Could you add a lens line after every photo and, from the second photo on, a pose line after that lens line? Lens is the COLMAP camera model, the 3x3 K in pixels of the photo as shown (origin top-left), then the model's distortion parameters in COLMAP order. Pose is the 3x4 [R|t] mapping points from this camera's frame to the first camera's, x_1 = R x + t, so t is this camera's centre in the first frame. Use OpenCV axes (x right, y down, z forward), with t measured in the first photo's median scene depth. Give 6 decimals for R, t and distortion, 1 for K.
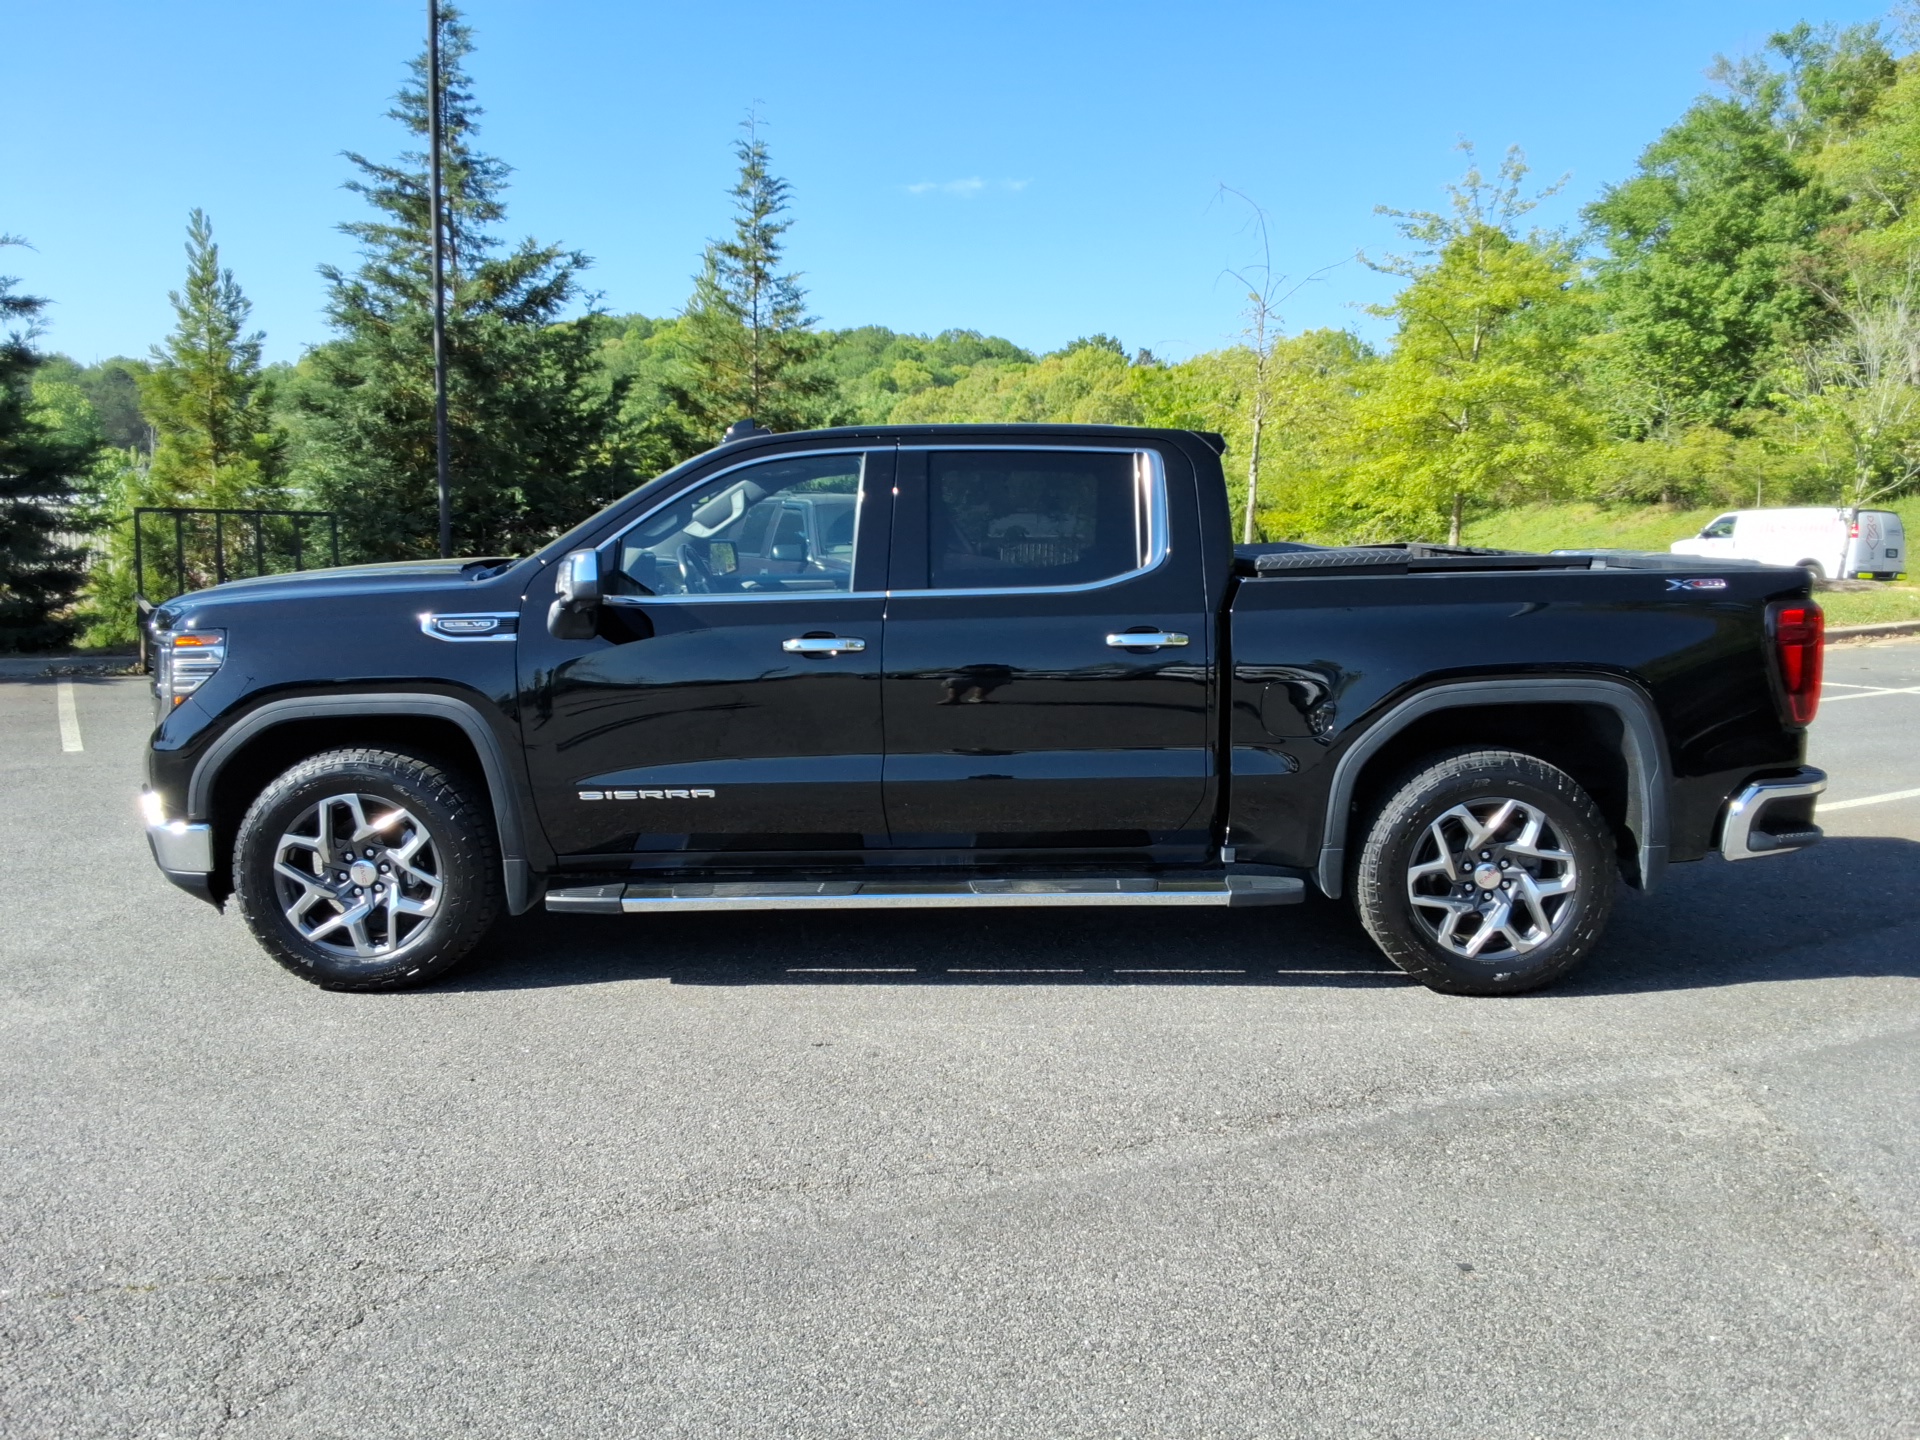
lens RADIAL K [[1537.4, 0, 977.2], [0, 1537.4, 696.3], [0, 0, 1]] dist [0.120319, -0.184868]
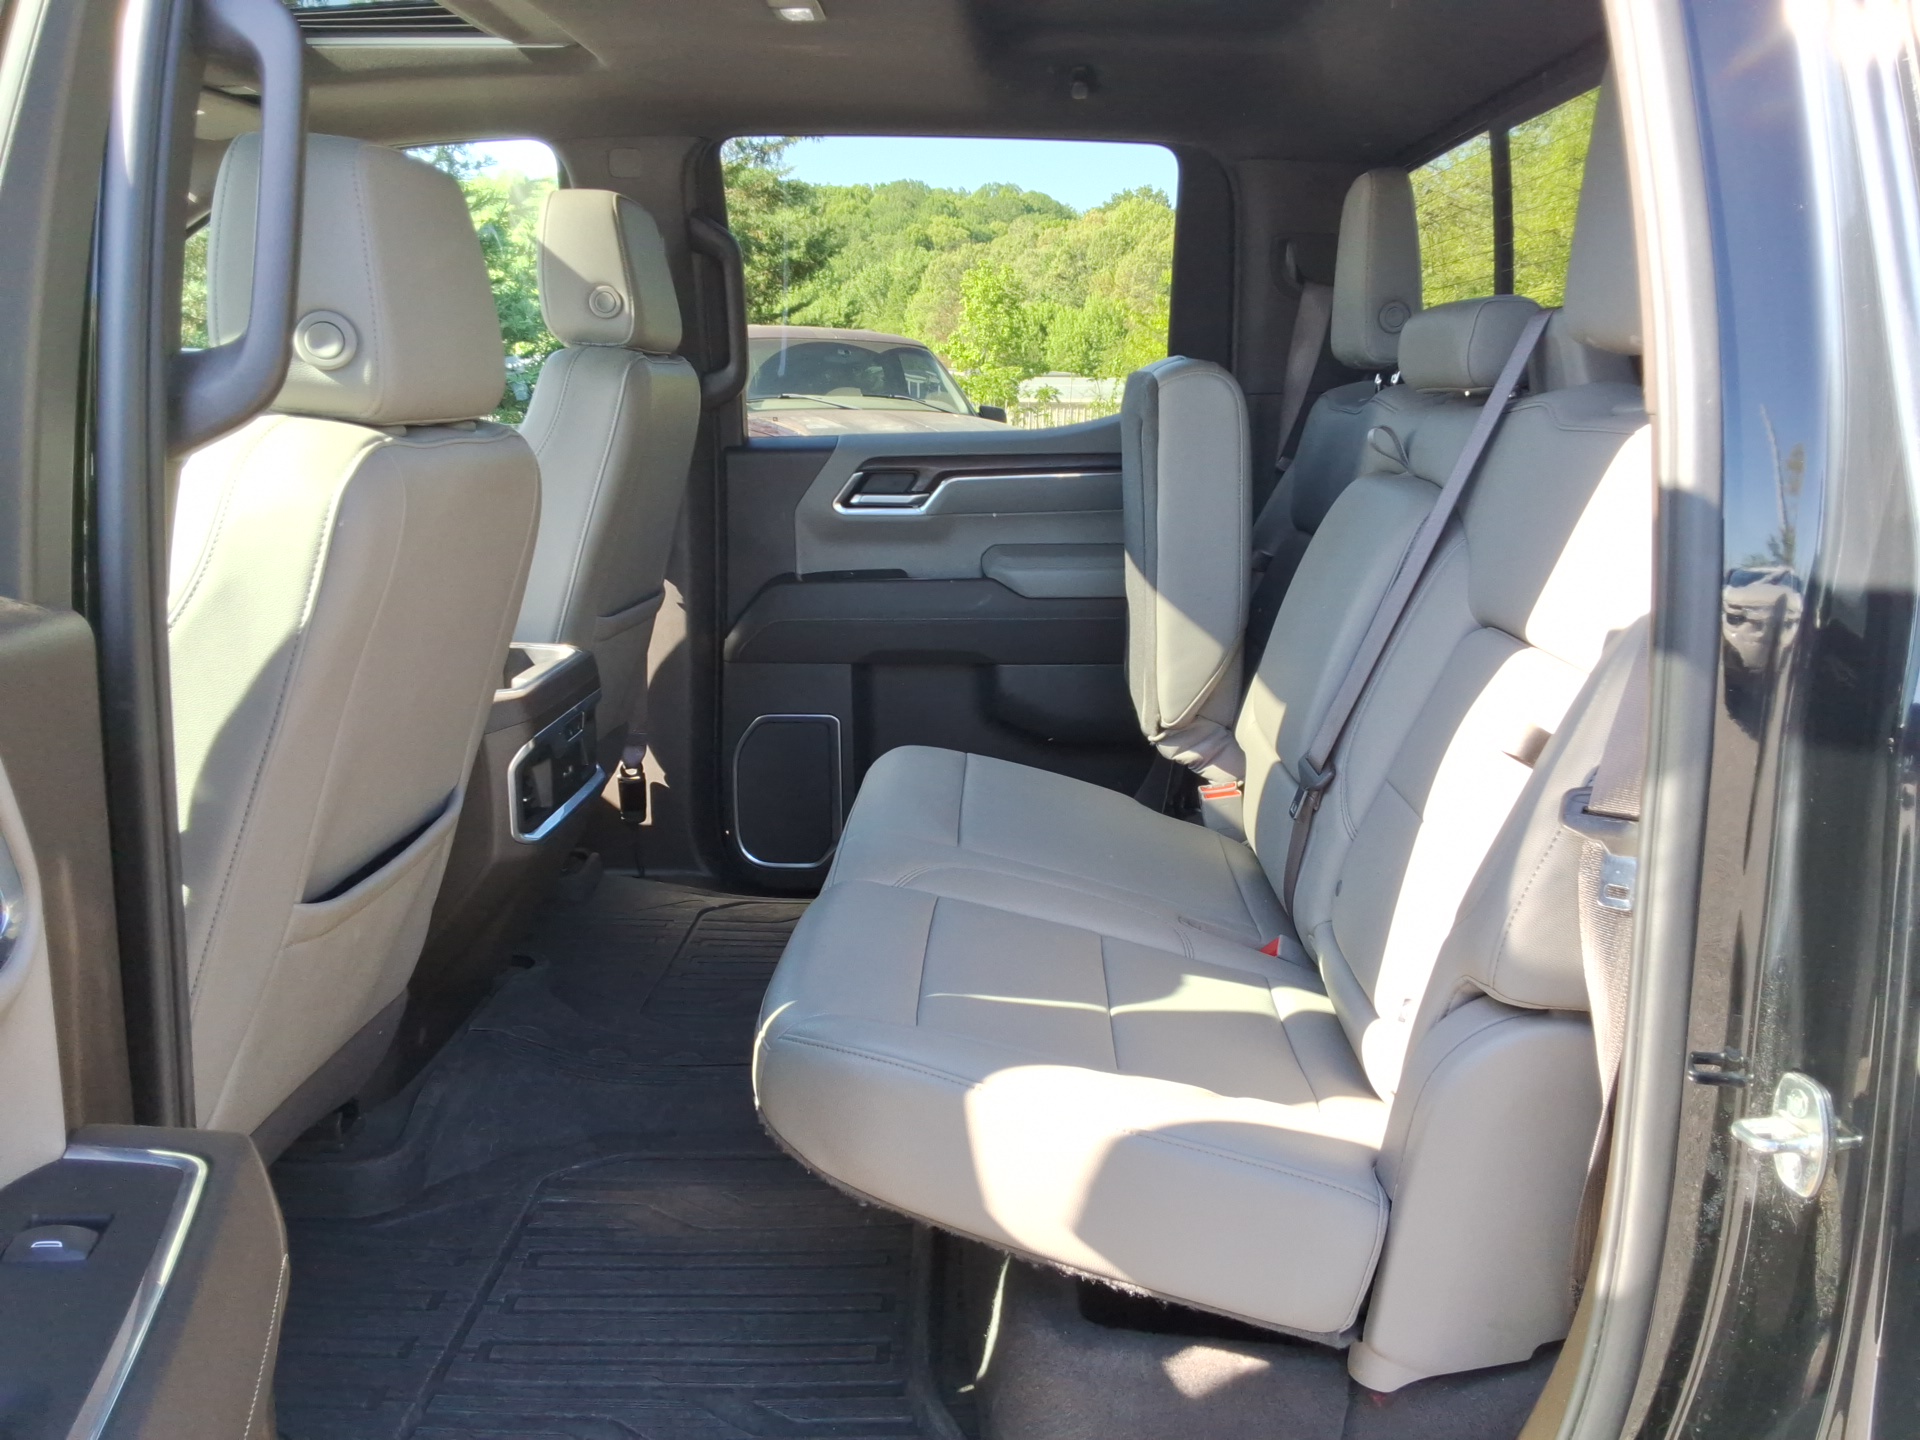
lens RADIAL K [[1537.4, 0, 977.2], [0, 1537.4, 696.3], [0, 0, 1]] dist [0.120319, -0.184868]
pose [[0.999674, 0.010525, -0.023272, 0.011692], [-0.008533, 0.996420, 0.084111, -0.015150], [0.024074, -0.083885, 0.996185, 0.183356]]
